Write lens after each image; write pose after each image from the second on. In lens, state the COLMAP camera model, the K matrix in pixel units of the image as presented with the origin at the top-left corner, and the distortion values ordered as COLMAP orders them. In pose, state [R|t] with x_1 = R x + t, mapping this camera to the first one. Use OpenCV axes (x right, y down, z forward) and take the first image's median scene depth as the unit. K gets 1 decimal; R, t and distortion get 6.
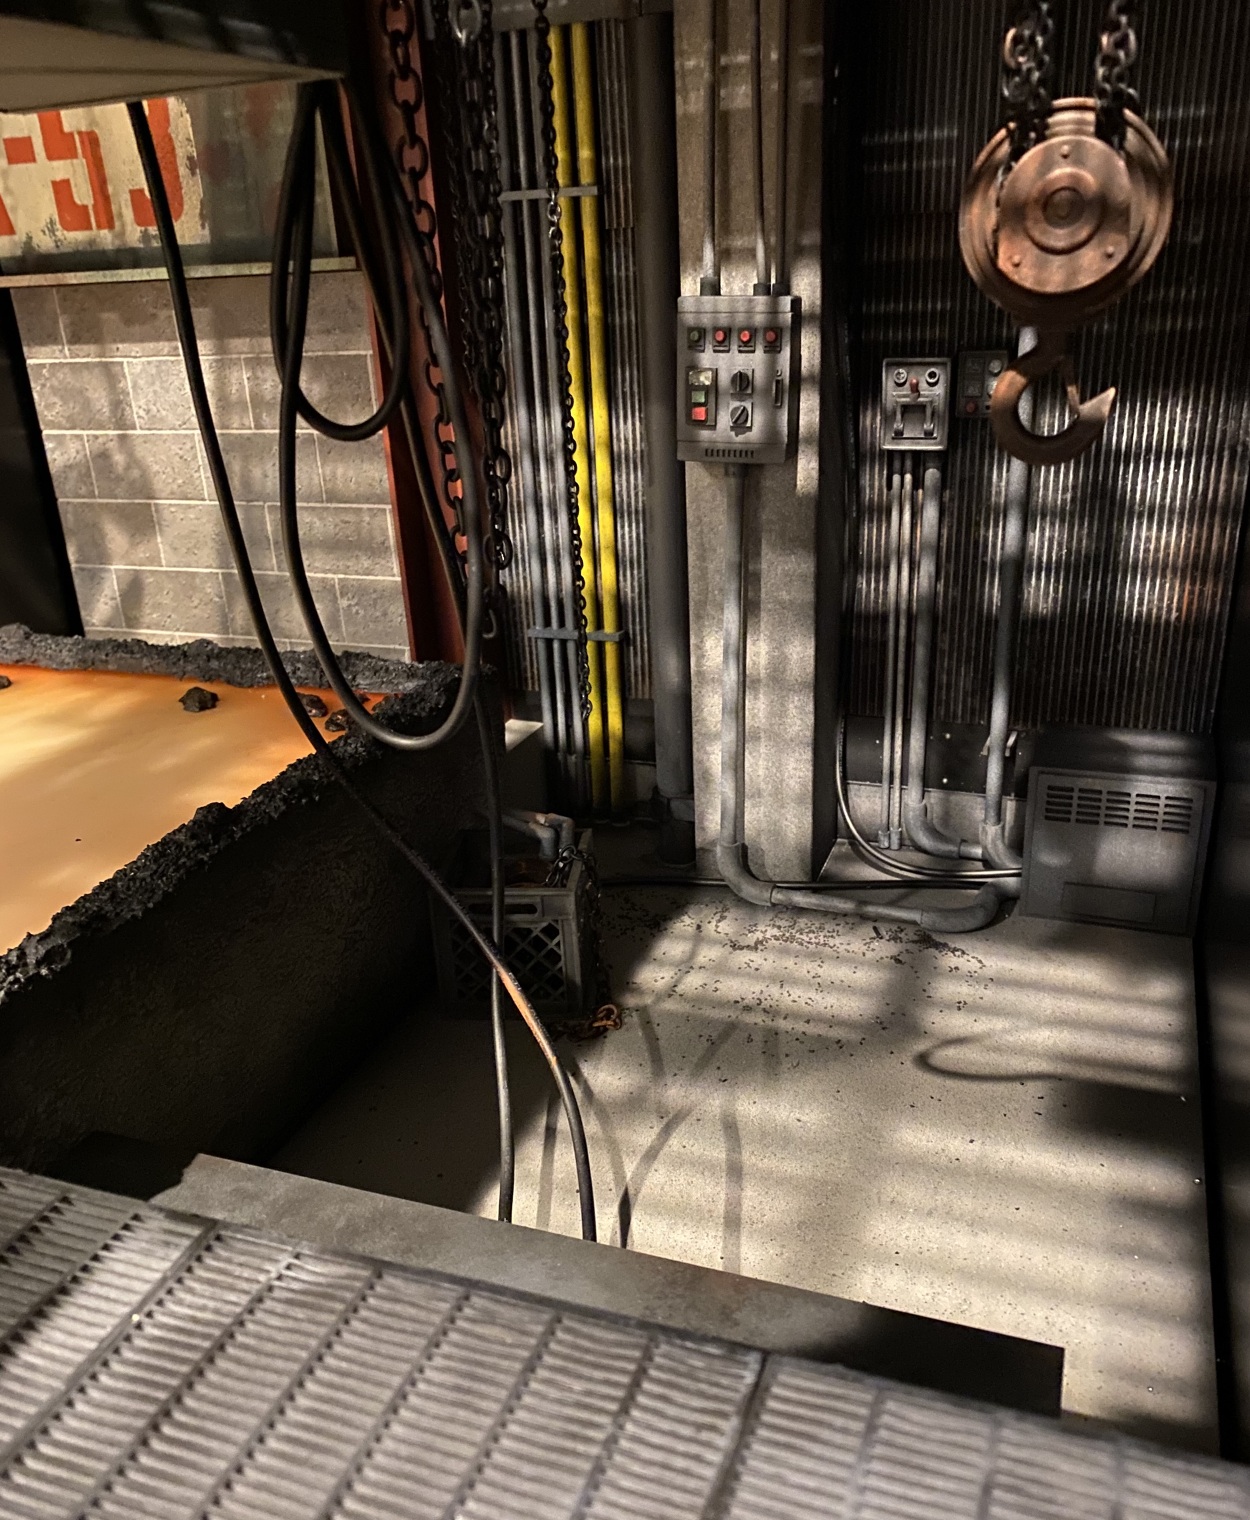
lens RADIAL K [[1246.0, 0, 625.0], [0, 1246.0, 760.0], [0, 0, 1]] dist [0.002085, 0.000017]
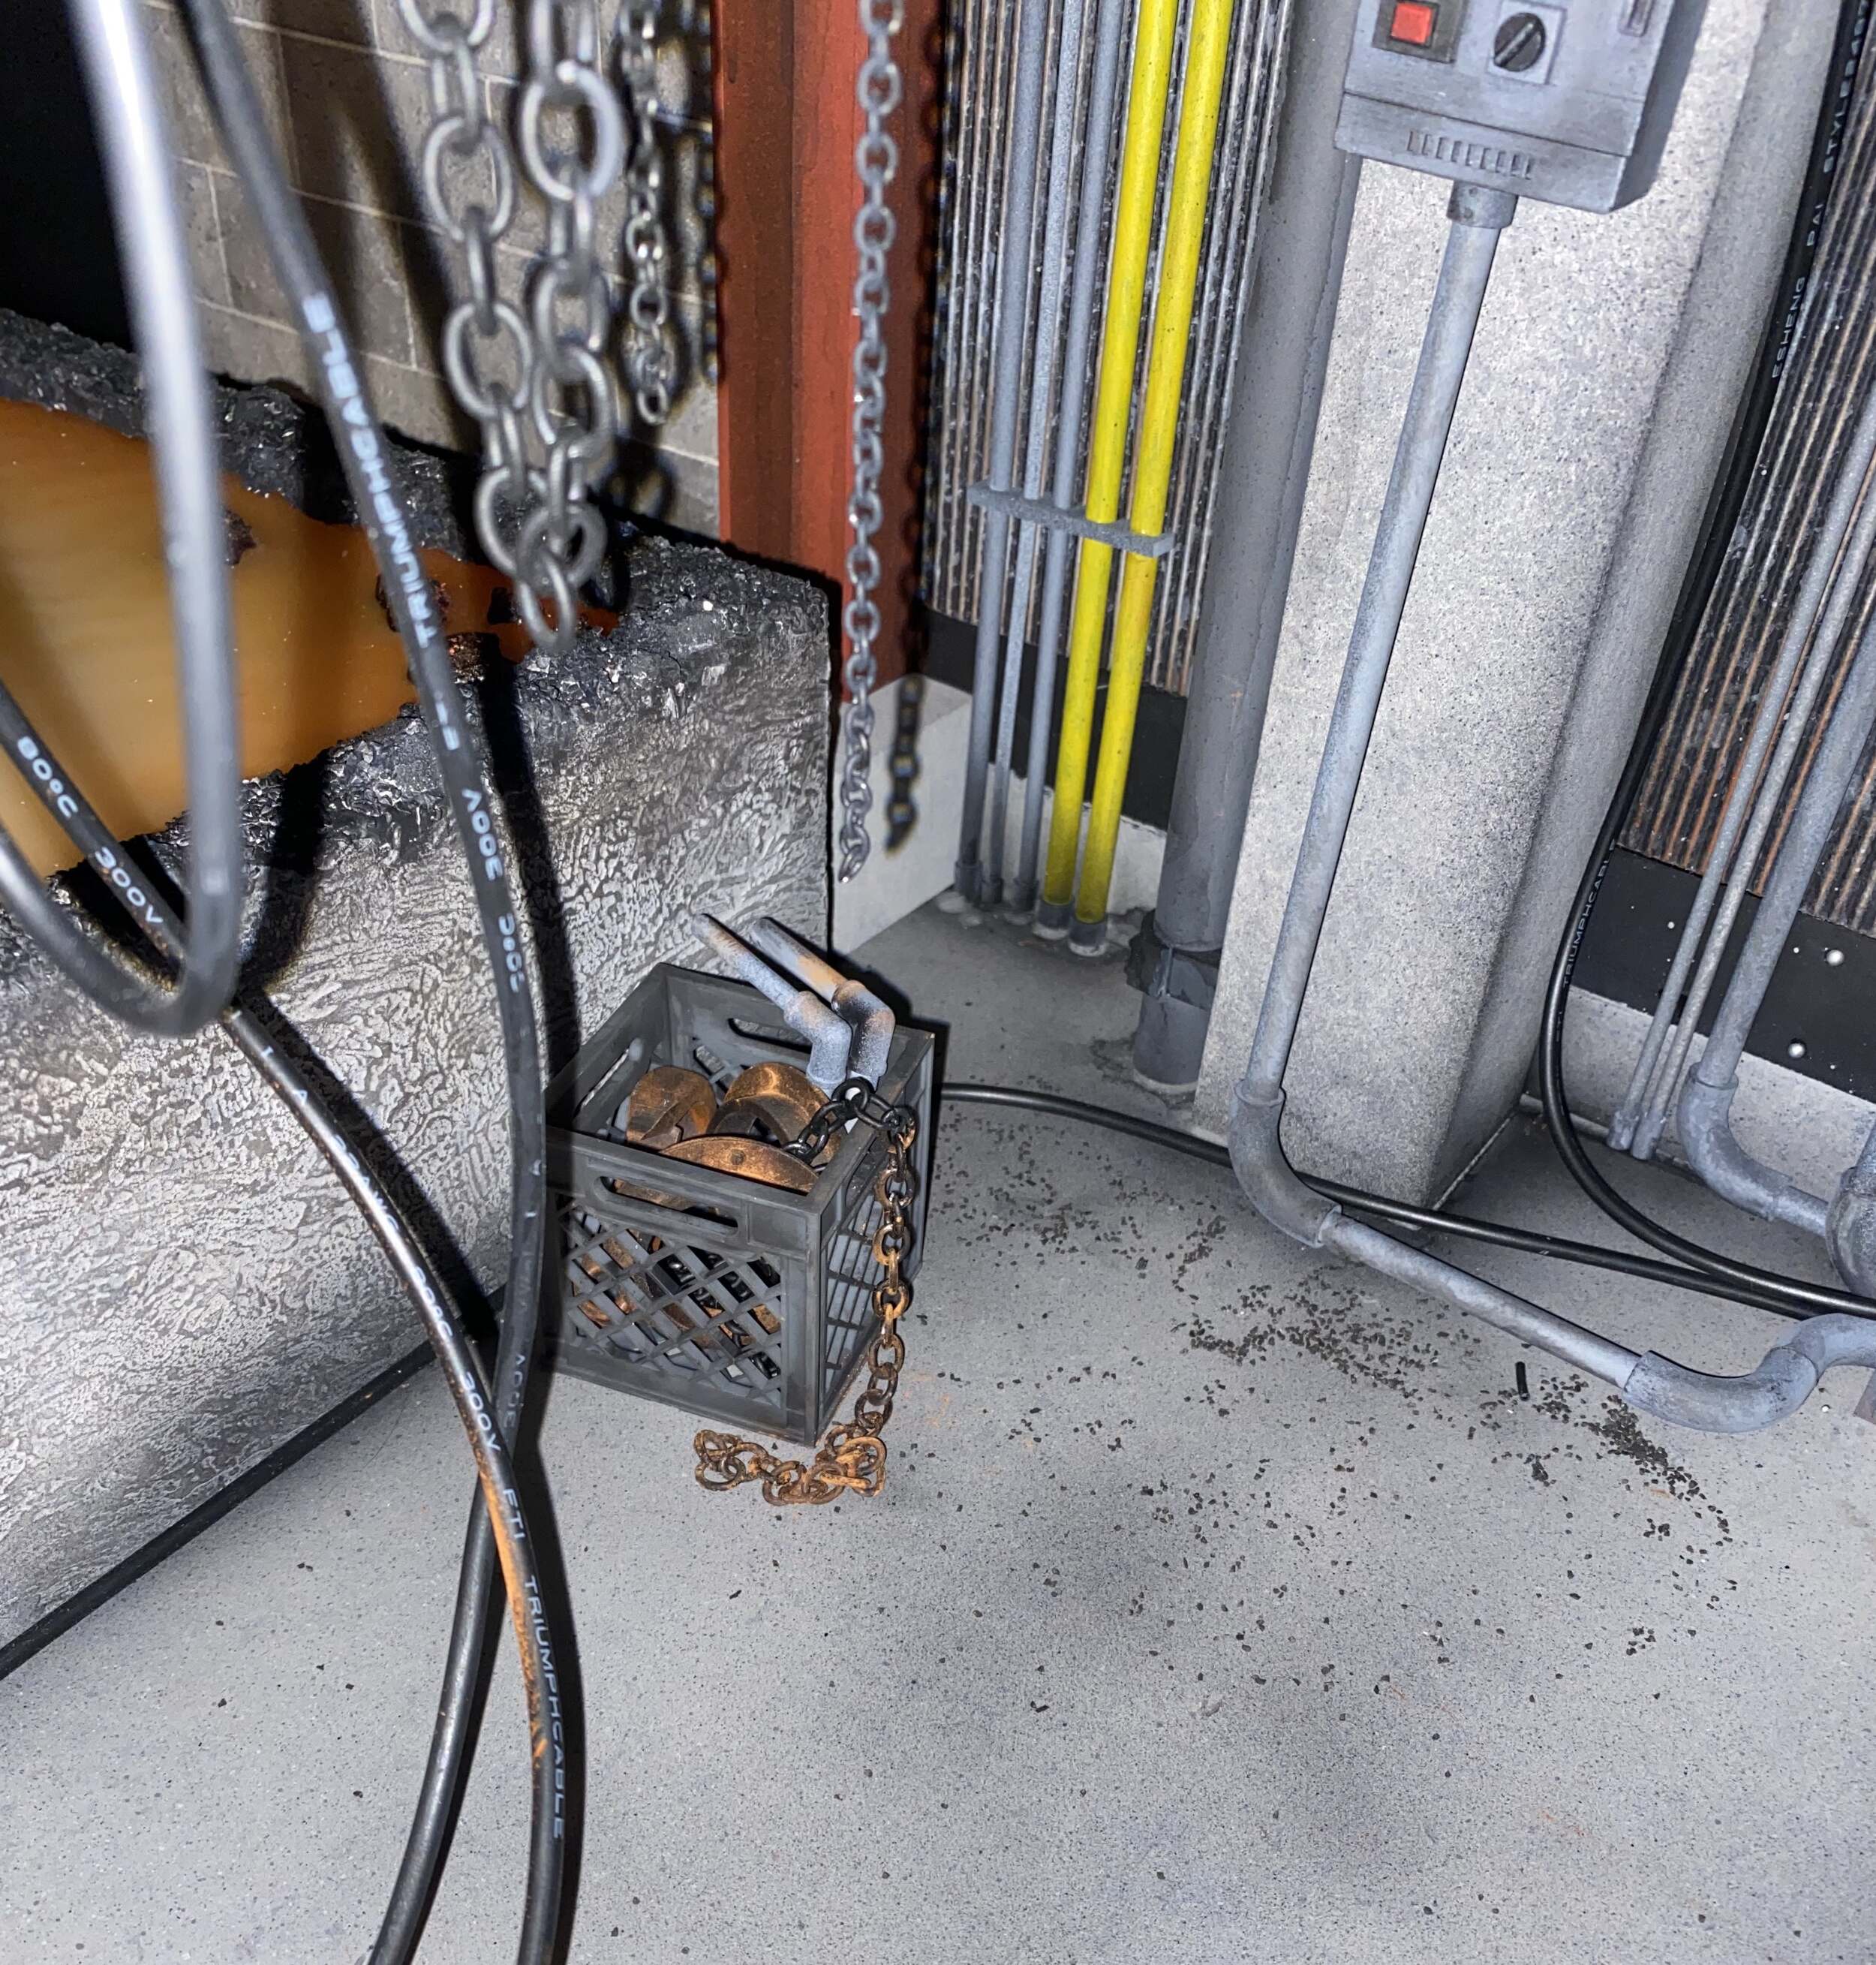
lens RADIAL K [[1956.1, 0, 936.4], [0, 1956.1, 1213.8], [0, 0, 1]] dist [-0.013564, -0.008897]
pose [[0.962406, 0.238475, -0.130018, 0.075640], [-0.185464, 0.926689, 0.326879, -0.105995], [0.198439, -0.290477, 0.936080, 0.311978]]
